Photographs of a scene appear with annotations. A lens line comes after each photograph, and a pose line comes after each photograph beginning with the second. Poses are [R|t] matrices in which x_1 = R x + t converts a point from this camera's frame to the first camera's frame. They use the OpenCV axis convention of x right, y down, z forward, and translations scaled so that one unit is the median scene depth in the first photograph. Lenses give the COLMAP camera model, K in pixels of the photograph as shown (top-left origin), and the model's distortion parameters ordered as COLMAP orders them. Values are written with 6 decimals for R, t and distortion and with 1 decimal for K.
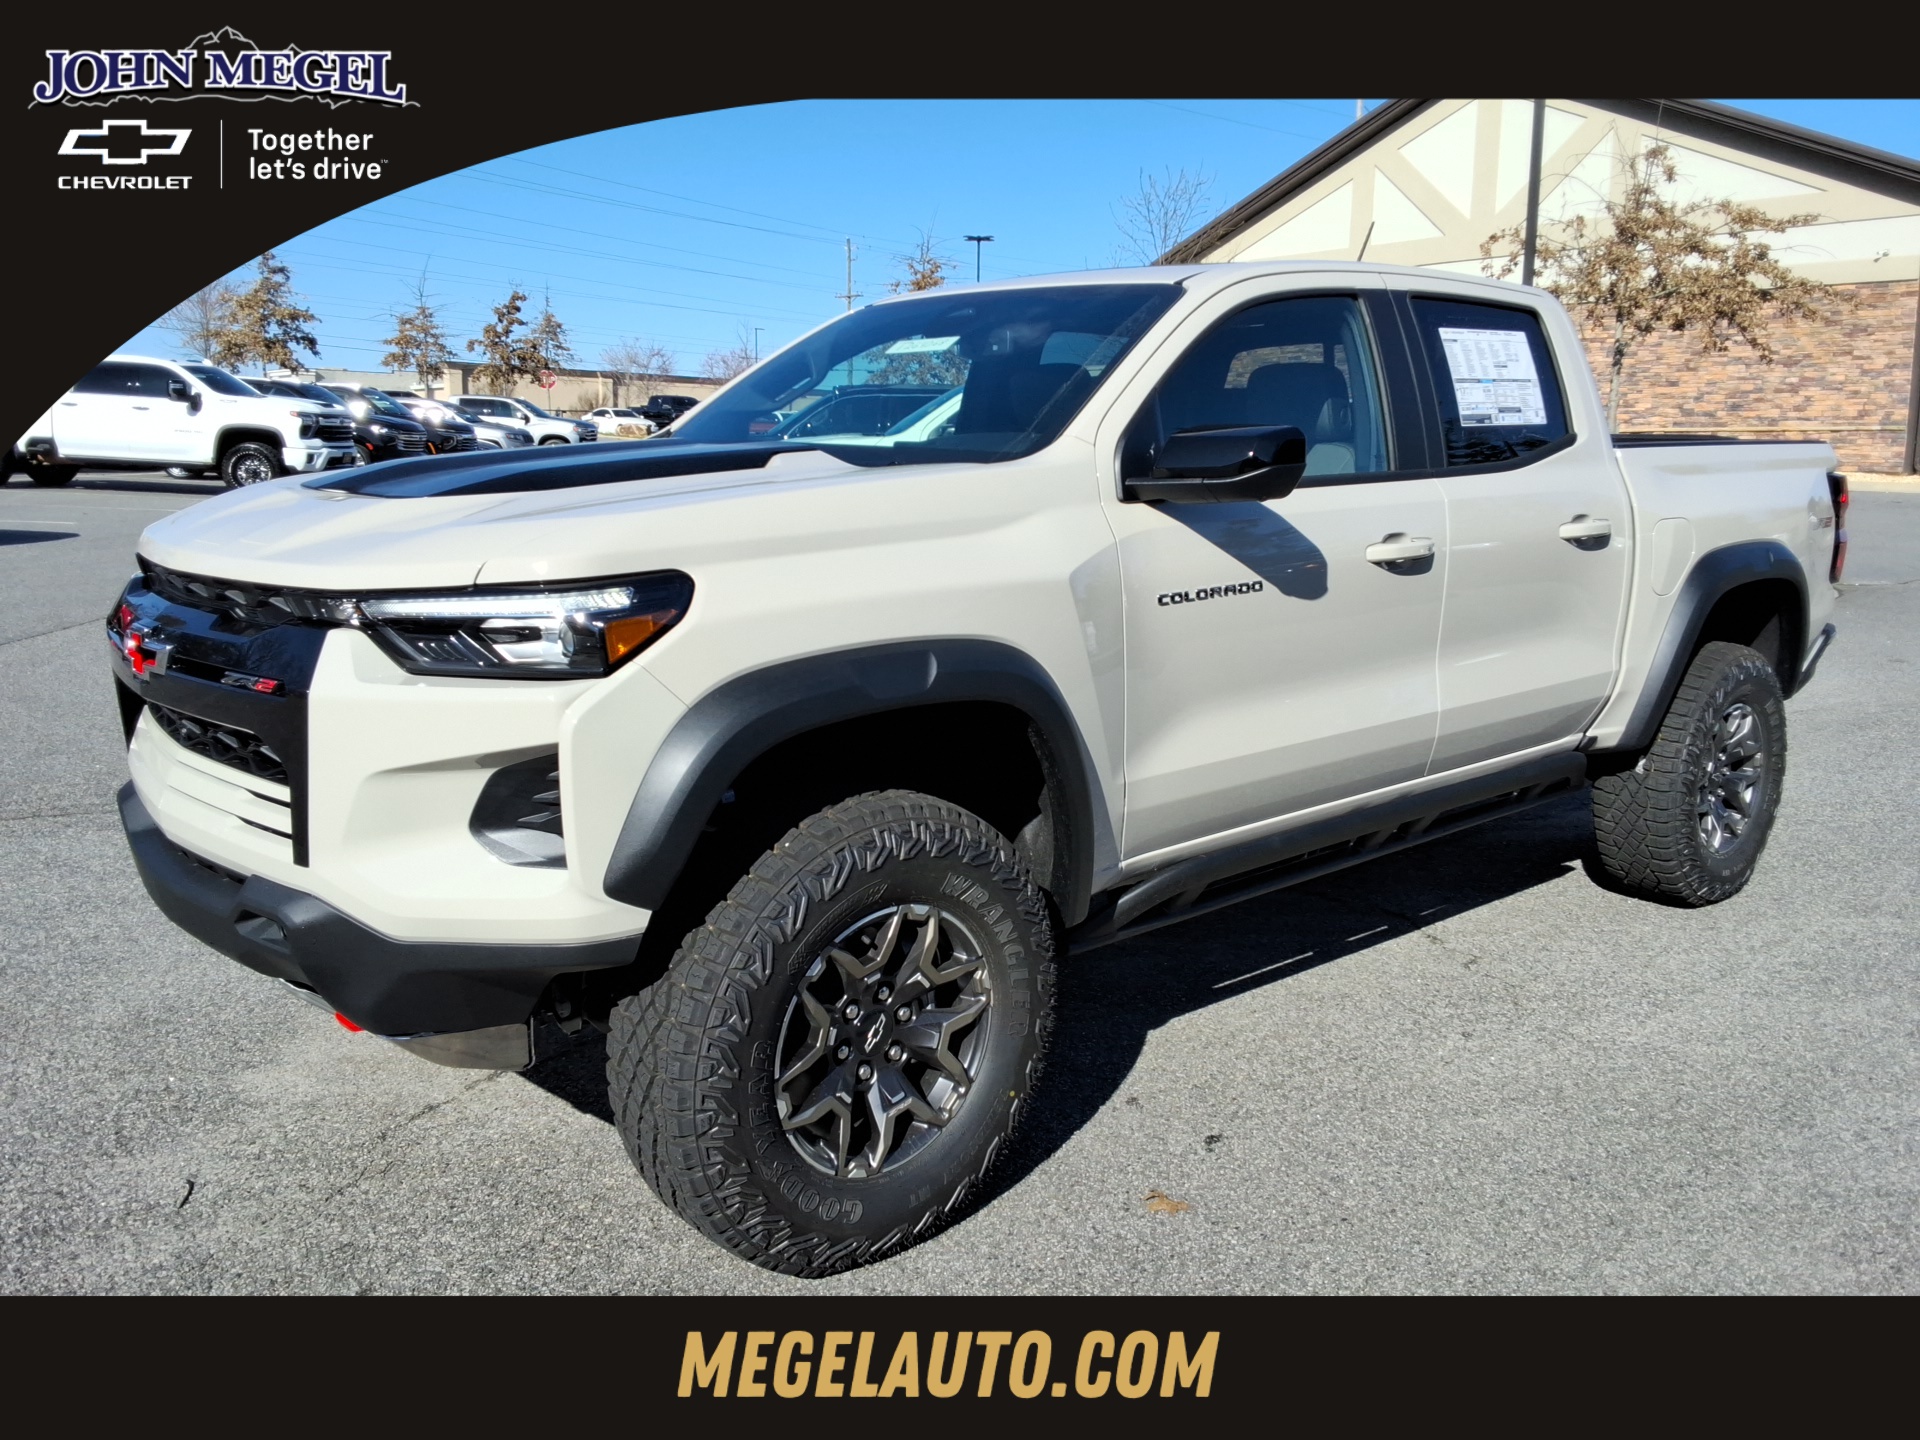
lens RADIAL K [[1550.0, 0, 979.9], [0, 1550.0, 707.0], [0, 0, 1]] dist [0.120759, -0.192140]
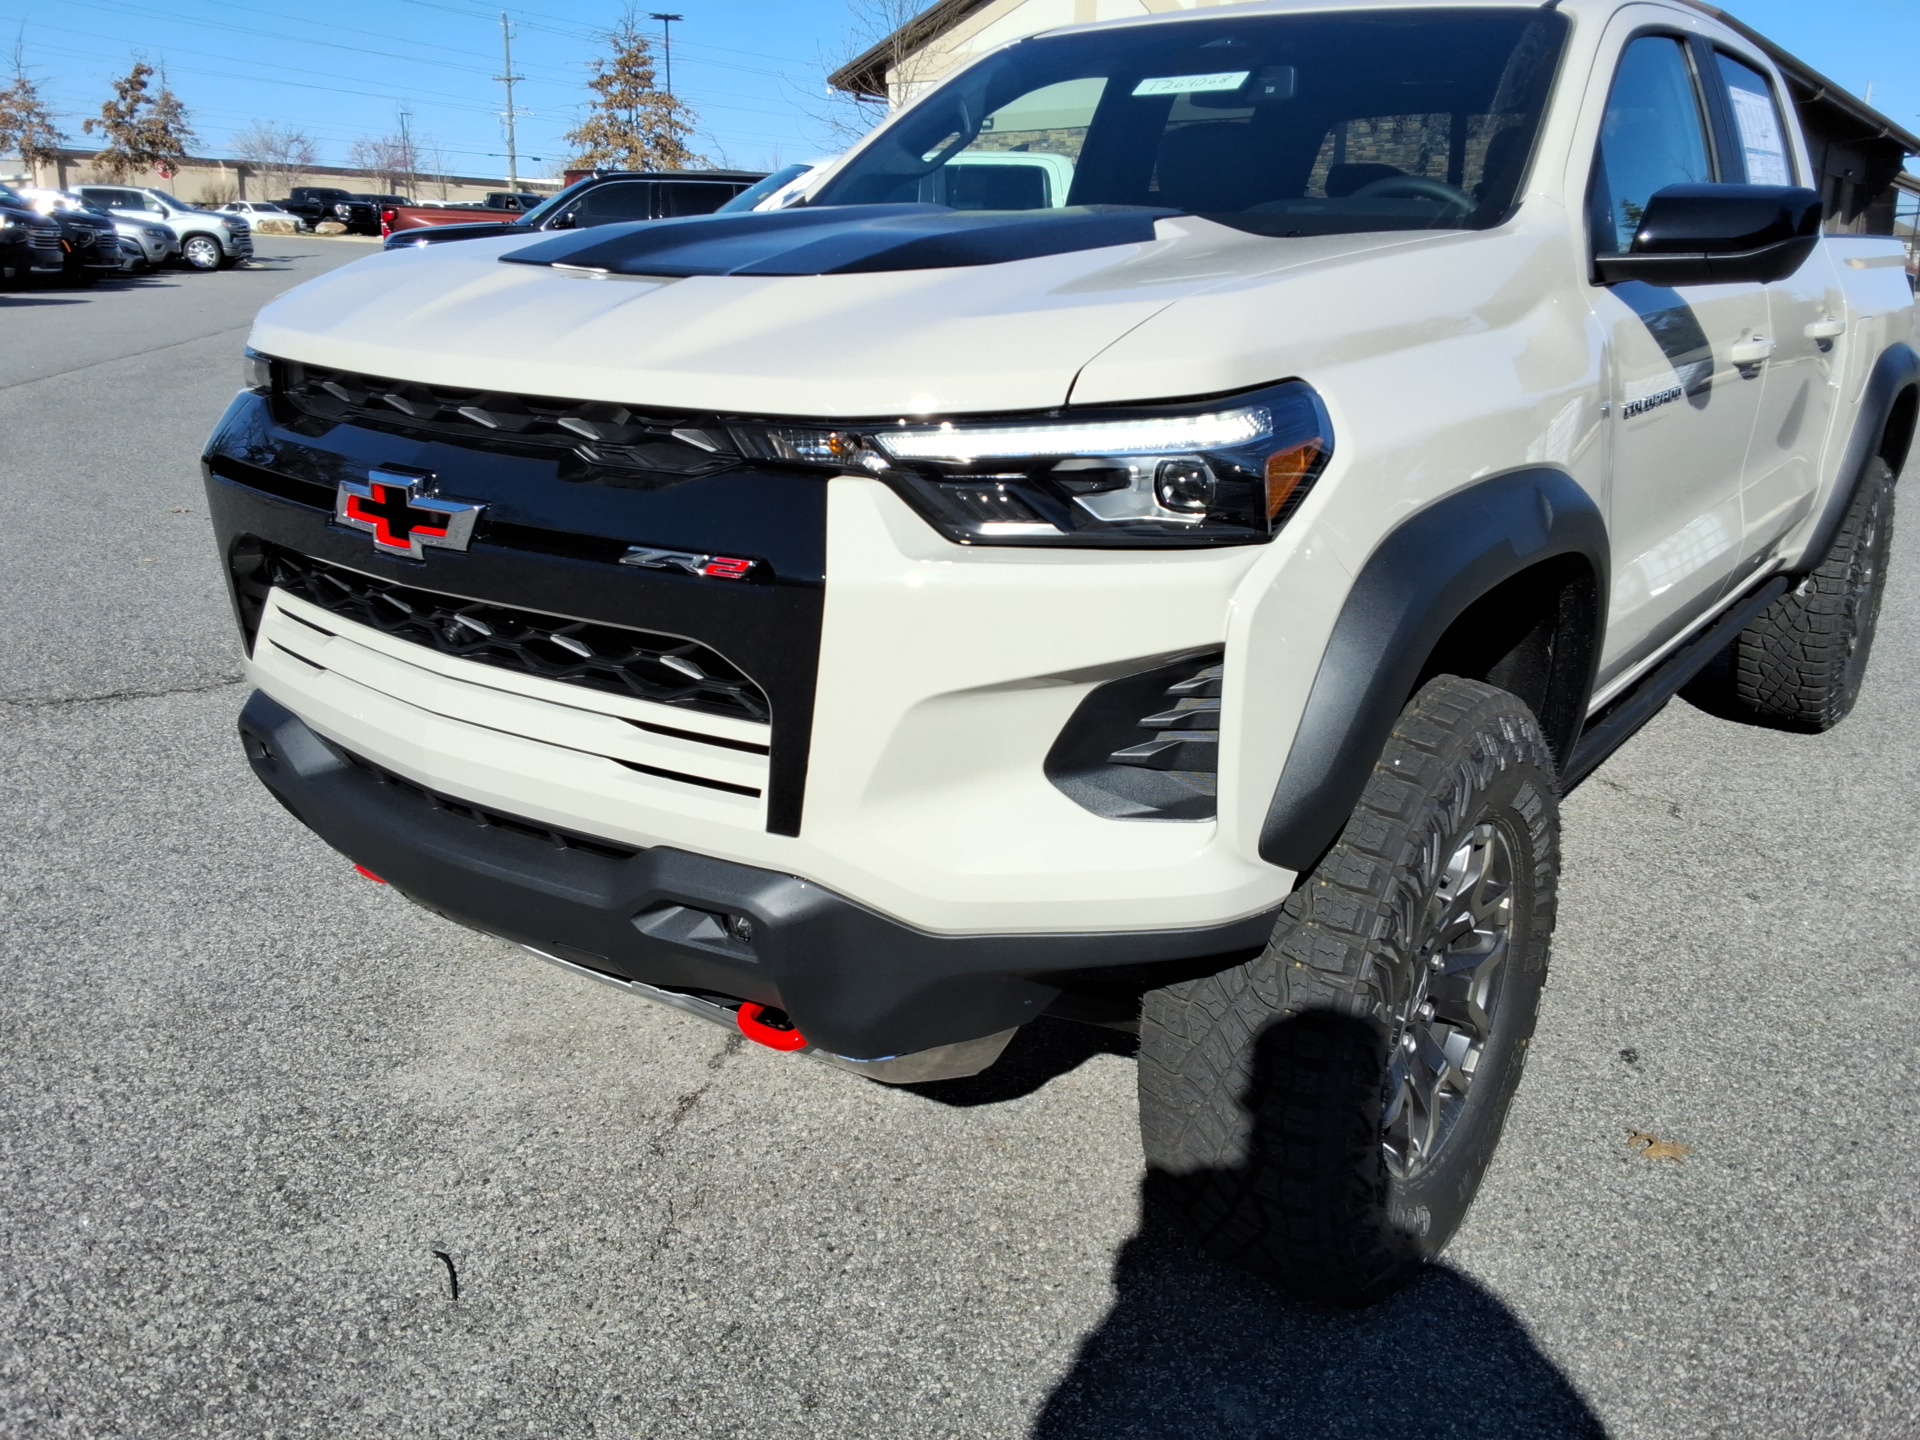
lens RADIAL K [[1550.0, 0, 979.9], [0, 1550.0, 707.0], [0, 0, 1]] dist [0.120759, -0.192140]
pose [[0.979105, -0.048748, 0.197424, -0.400193], [0.025738, 0.992741, 0.117484, -0.024477], [-0.201718, -0.109948, 0.973253, 0.288250]]
